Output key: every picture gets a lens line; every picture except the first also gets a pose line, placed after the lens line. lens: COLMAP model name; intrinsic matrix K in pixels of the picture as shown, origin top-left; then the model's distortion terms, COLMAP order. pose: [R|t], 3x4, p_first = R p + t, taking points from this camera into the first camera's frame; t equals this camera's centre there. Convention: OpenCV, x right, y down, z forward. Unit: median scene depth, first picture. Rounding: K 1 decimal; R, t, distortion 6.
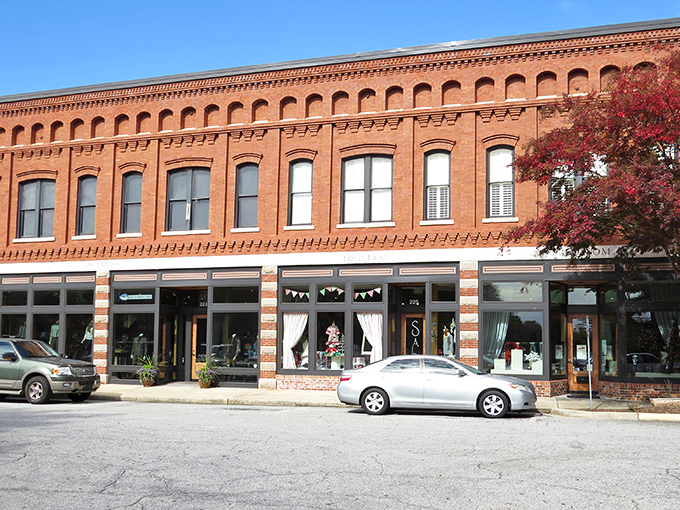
lens RADIAL K [[551.6, 0, 350.5], [0, 551.6, 273.6], [0, 0, 1]] dist [-0.008504, 0.005581]
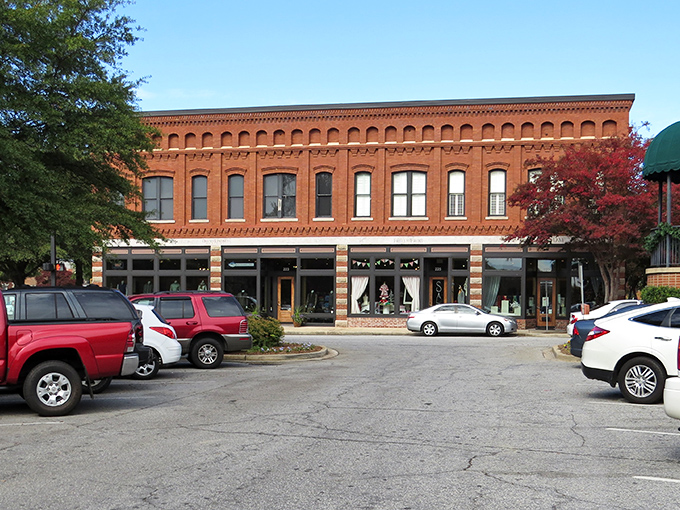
lens RADIAL K [[678.1, 0, 339.8], [0, 678.1, 255.4], [0, 0, 1]] dist [-0.007667, 0.000000]
pose [[0.996745, 0.001326, 0.080610, -0.303674], [-0.006730, 0.997743, 0.066809, -0.108416], [-0.080339, -0.067134, 0.994504, -0.822114]]
